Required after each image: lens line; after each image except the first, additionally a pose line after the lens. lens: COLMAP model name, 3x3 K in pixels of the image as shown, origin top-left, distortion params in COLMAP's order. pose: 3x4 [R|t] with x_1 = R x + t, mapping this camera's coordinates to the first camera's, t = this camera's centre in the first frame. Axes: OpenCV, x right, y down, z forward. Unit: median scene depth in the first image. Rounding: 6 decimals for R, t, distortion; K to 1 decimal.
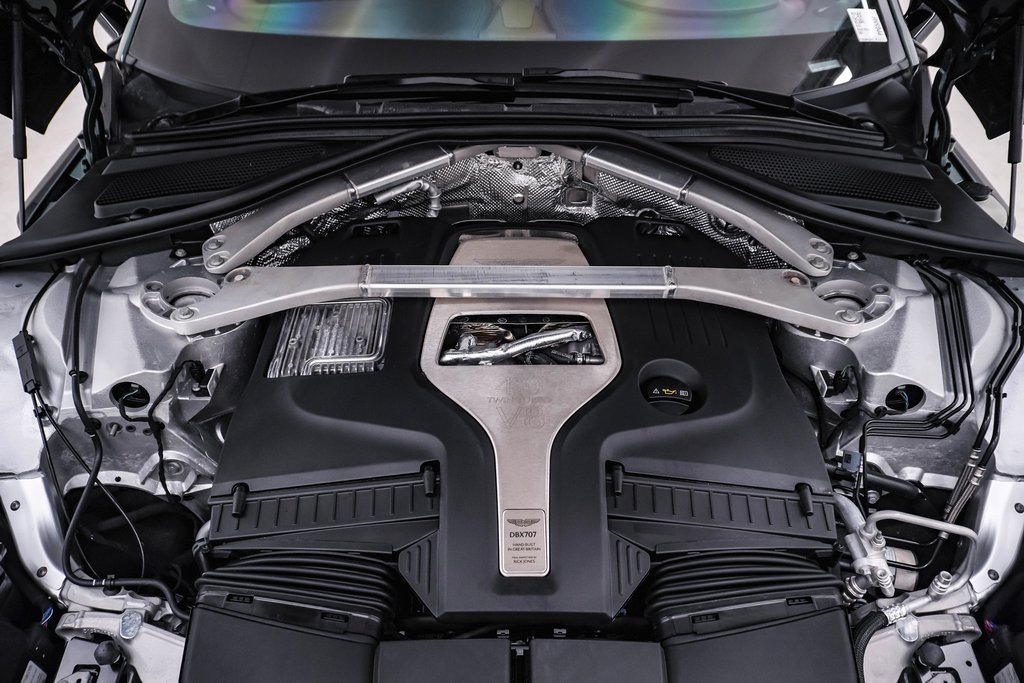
lens RADIAL K [[755.7, 0, 512.0], [0, 755.7, 341.5], [0, 0, 1]] dist [-0.035608, 0.003853]
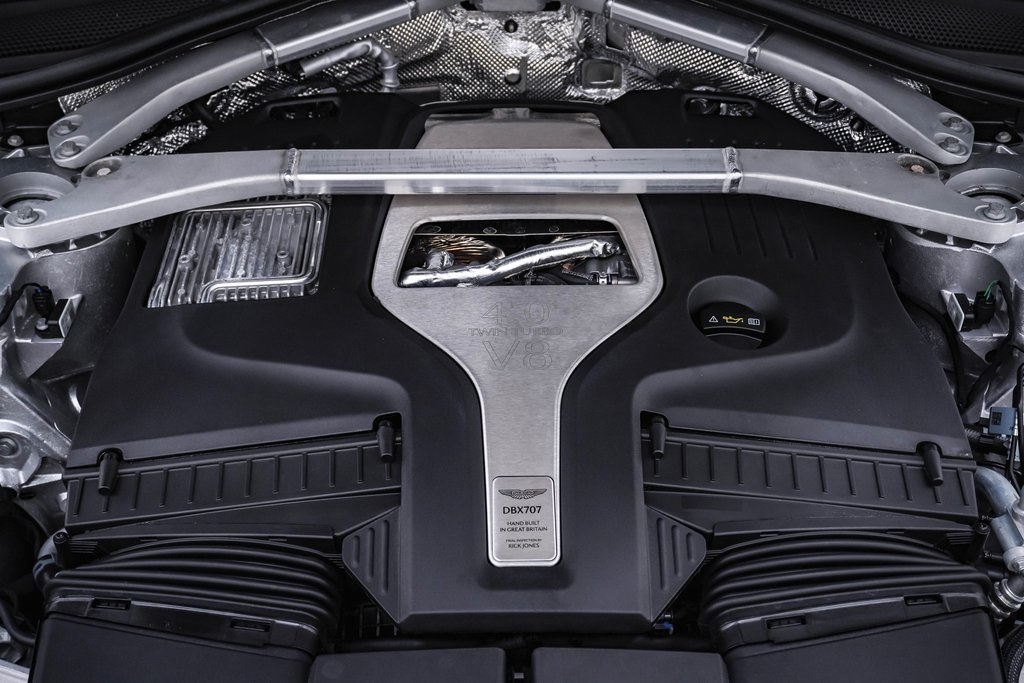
lens RADIAL K [[1172.7, 0, 512.0], [0, 1172.7, 341.5], [0, 0, 1]] dist [0.014771, -0.037439]
pose [[0.999953, -0.008181, 0.005149, 0.000965], [0.008305, 0.999666, -0.024455, 0.105990], [-0.004947, 0.024496, 0.999688, -0.068362]]
